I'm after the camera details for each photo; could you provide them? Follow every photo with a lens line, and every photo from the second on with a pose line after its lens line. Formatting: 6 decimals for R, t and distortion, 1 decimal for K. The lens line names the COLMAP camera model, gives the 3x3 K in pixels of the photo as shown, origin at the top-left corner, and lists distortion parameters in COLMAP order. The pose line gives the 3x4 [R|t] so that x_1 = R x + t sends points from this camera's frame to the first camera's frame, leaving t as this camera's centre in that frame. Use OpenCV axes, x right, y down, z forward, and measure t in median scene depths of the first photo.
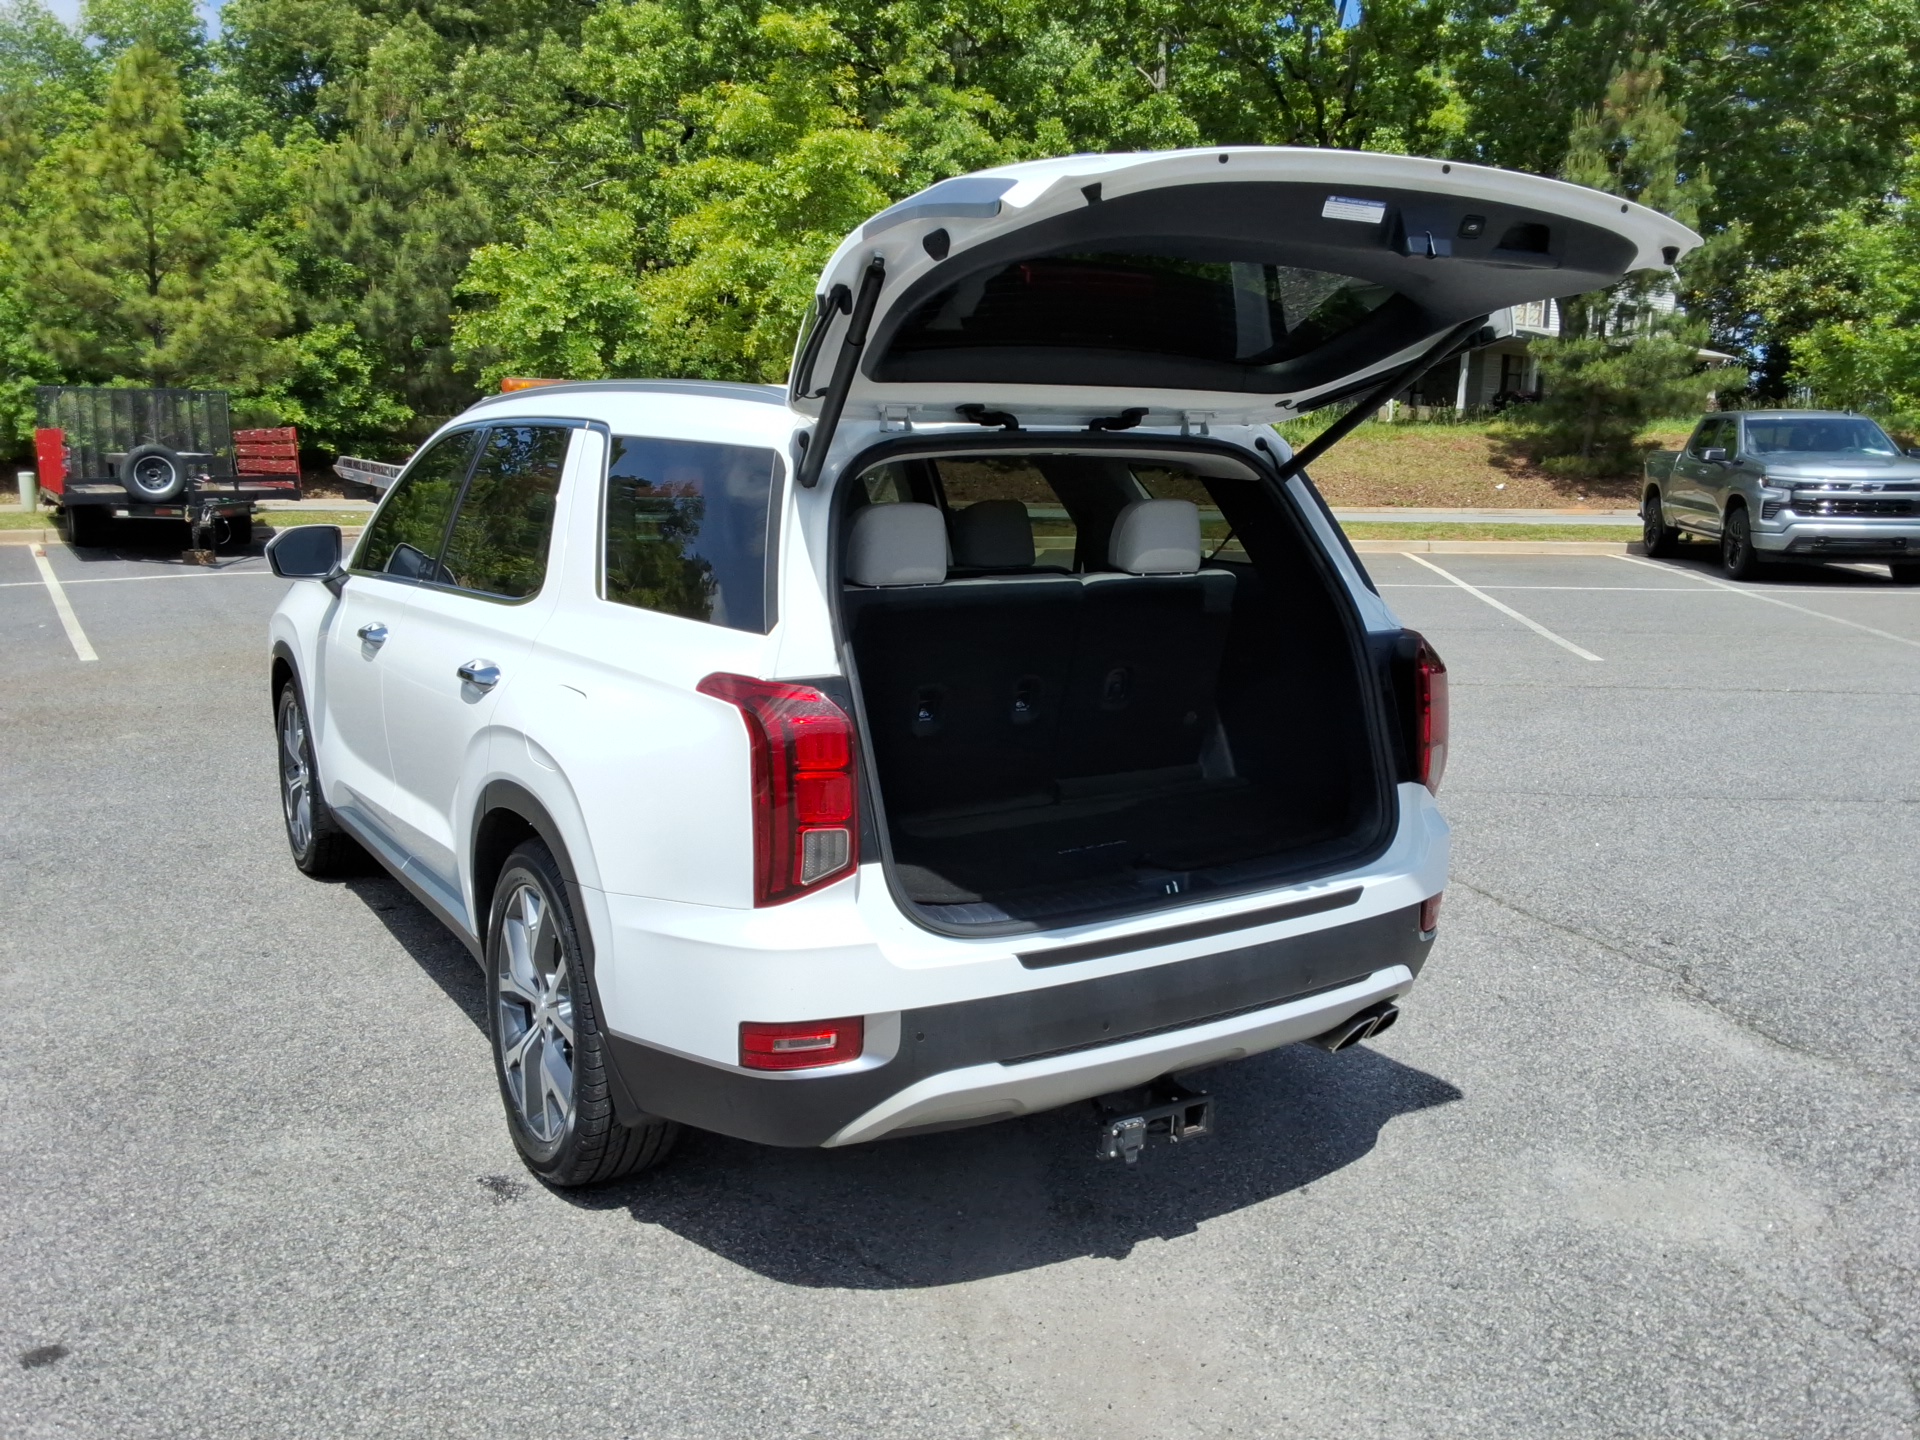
lens RADIAL K [[1551.1, 0, 978.5], [0, 1551.1, 711.9], [0, 0, 1]] dist [0.102907, -0.150819]
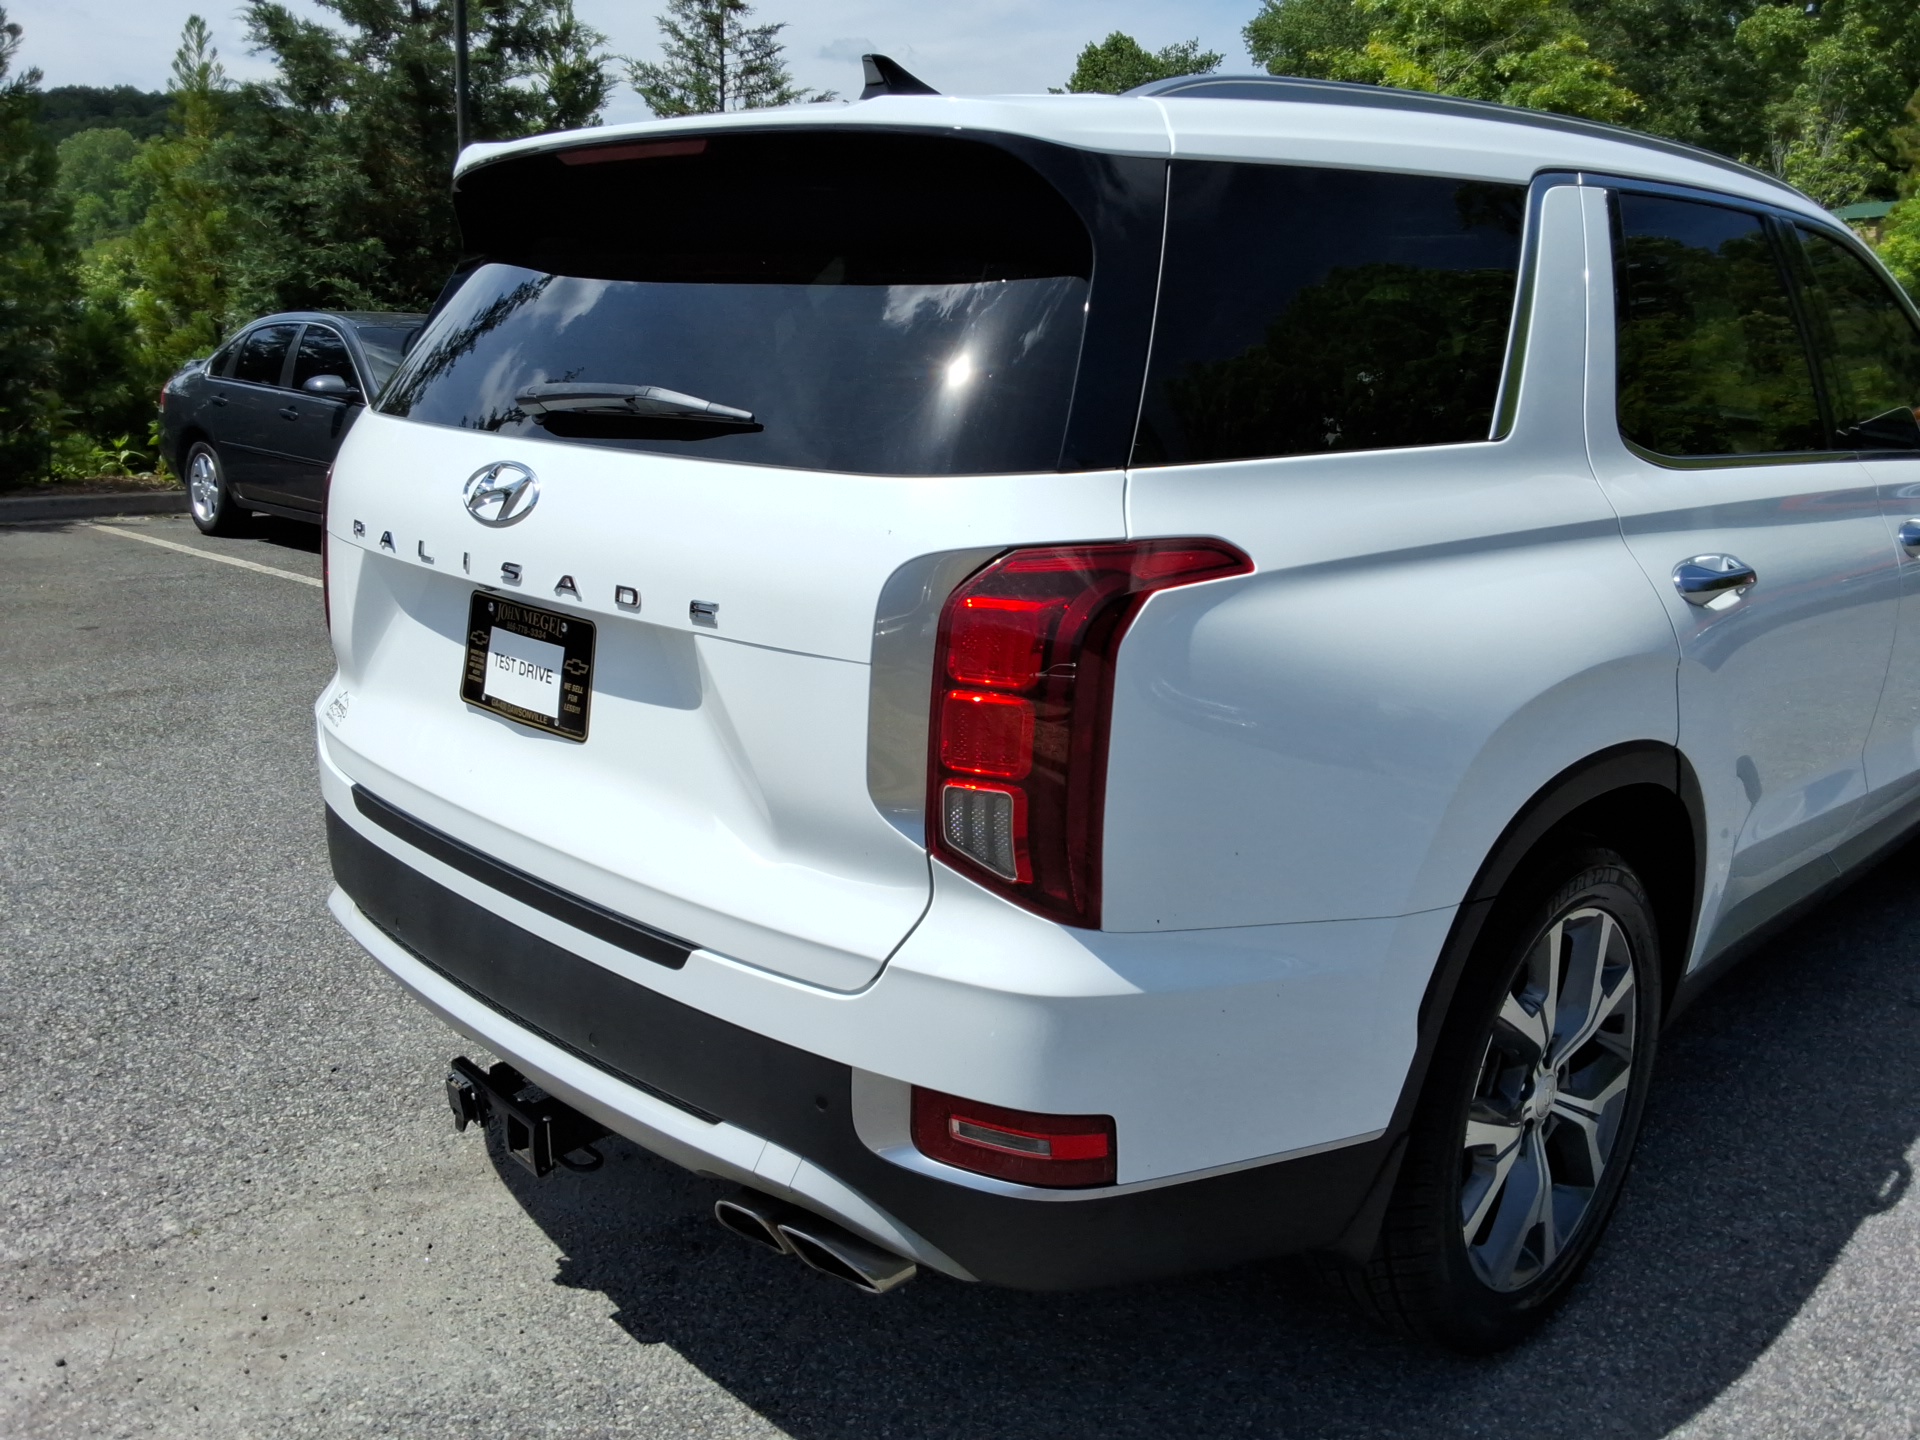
lens RADIAL K [[1551.1, 0, 950.5], [0, 1551.1, 720.3], [0, 0, 1]] dist [0.102907, -0.150819]
pose [[0.219519, 0.236474, -0.946515, 0.151780], [-0.185821, 0.962554, 0.197385, -0.018101], [0.957748, 0.132553, 0.255241, 0.184808]]
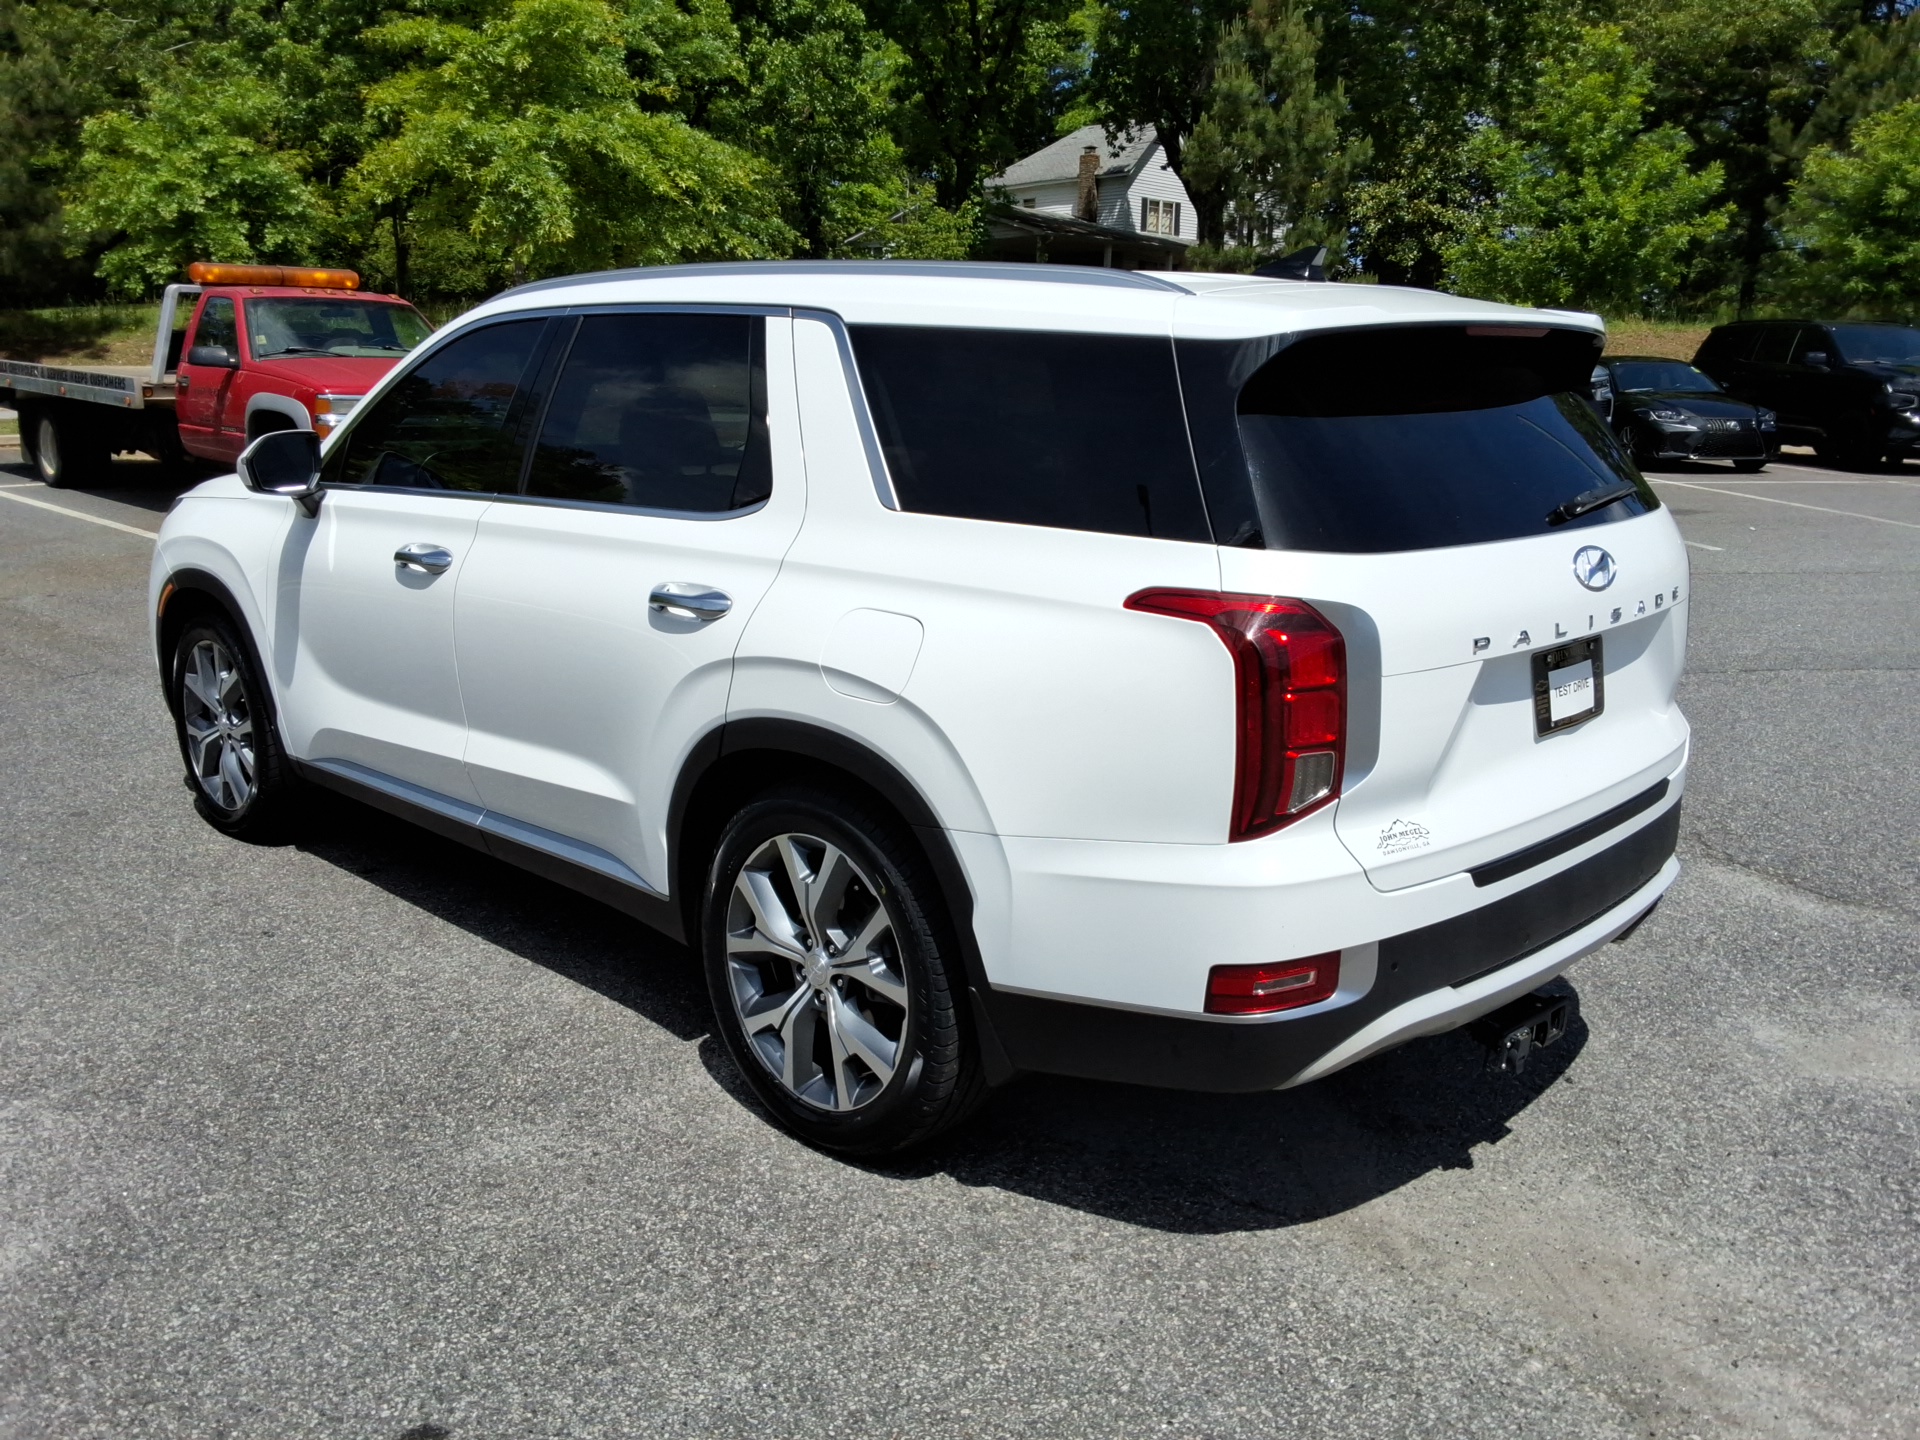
lens RADIAL K [[1551.1, 0, 976.6], [0, 1551.1, 713.2], [0, 0, 1]] dist [0.102907, -0.150819]
pose [[0.971983, -0.051883, 0.229253, -0.082272], [0.037883, 0.997162, 0.065056, -0.002582], [-0.231978, -0.054549, 0.971190, 0.024190]]
